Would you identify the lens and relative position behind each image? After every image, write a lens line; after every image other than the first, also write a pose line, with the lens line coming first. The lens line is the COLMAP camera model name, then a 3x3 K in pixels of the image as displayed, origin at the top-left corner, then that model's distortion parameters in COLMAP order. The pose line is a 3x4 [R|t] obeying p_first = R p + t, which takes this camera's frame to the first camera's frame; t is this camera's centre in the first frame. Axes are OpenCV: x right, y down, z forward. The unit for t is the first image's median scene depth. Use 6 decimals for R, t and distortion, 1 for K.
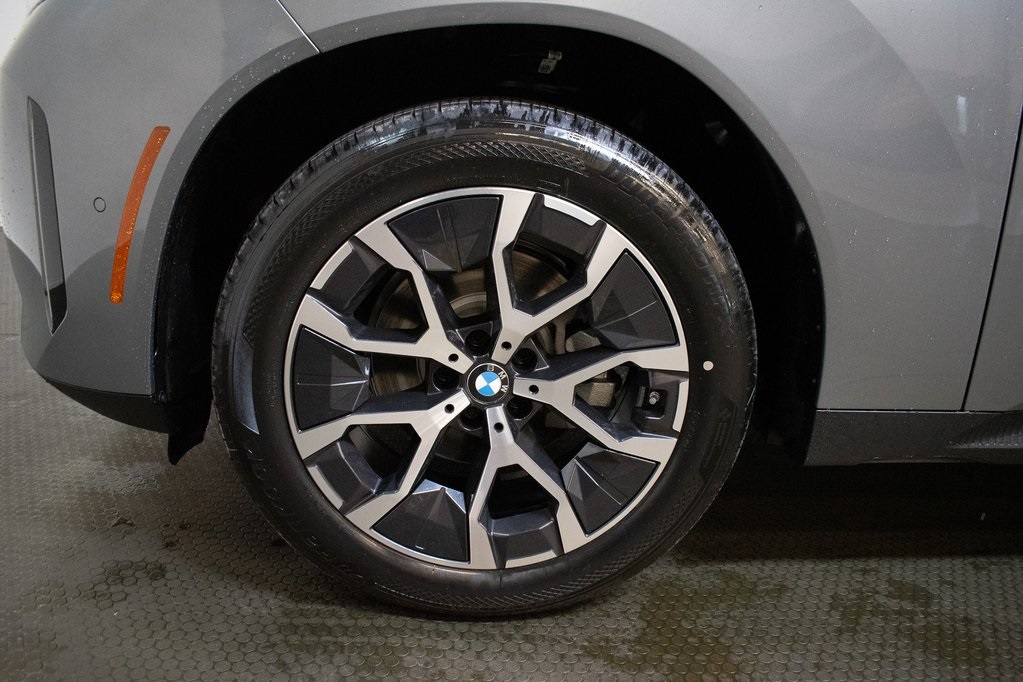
lens RADIAL K [[761.3, 0, 511.5], [0, 761.3, 341.0], [0, 0, 1]] dist [0.001865, 0.000543]
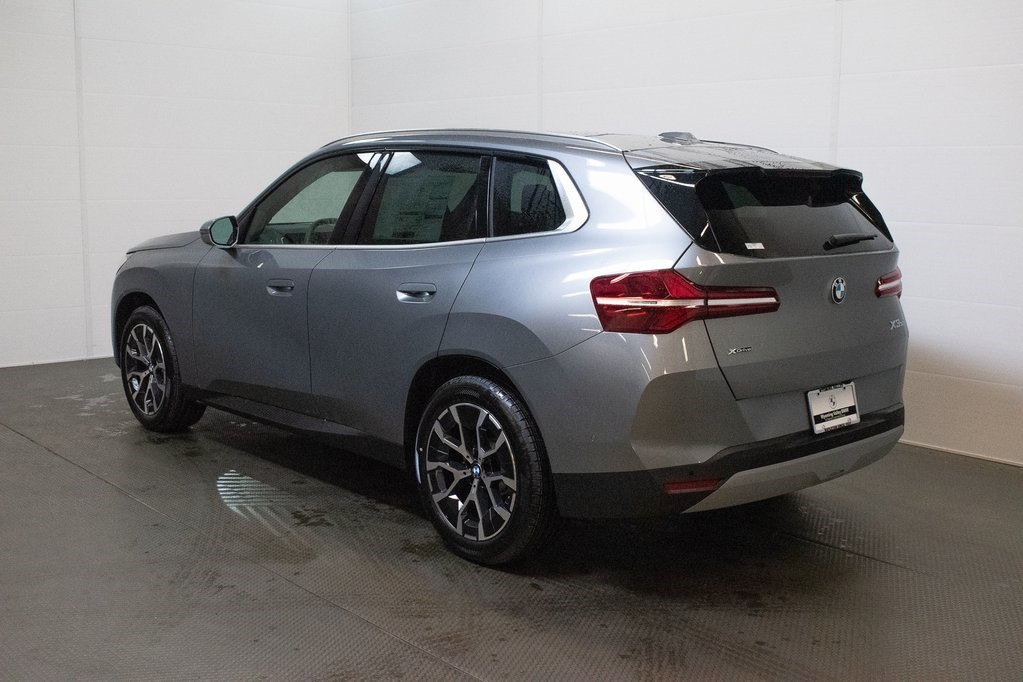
lens RADIAL K [[1078.7, 0, 511.5], [0, 1078.7, 341.0], [0, 0, 1]] dist [-0.000286, 0.000047]
pose [[0.618182, 0.273025, -0.737094, 2.959701], [-0.350420, 0.935121, 0.052488, -0.669594], [0.703603, 0.225846, 0.673748, -1.779762]]
